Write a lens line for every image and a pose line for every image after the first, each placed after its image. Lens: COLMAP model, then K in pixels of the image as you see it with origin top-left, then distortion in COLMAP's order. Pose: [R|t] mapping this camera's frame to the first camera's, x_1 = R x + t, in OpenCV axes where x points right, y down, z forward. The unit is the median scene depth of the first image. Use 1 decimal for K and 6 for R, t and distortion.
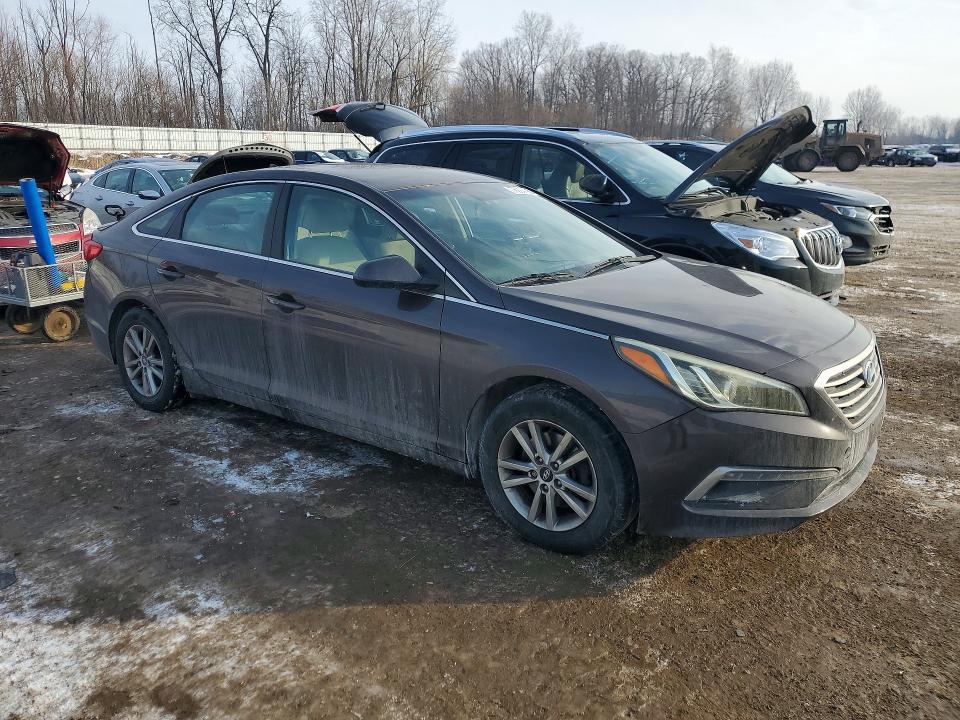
lens RADIAL K [[779.5, 0, 479.1], [0, 779.5, 359.2], [0, 0, 1]] dist [0.004912, 0.009754]
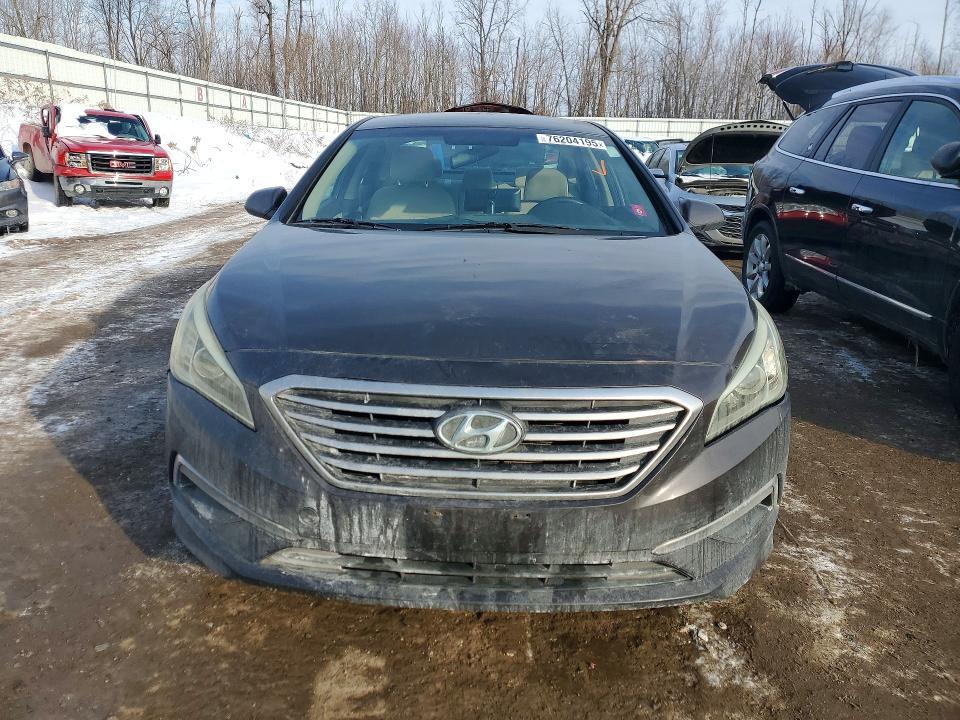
lens RADIAL K [[779.5, 0, 478.3], [0, 779.5, 355.8], [0, 0, 1]] dist [0.004912, 0.009754]
pose [[0.544777, 0.218887, -0.809510, 0.340255], [-0.227173, 0.967758, 0.108795, -0.035123], [0.807224, 0.124630, 0.576937, 0.242328]]
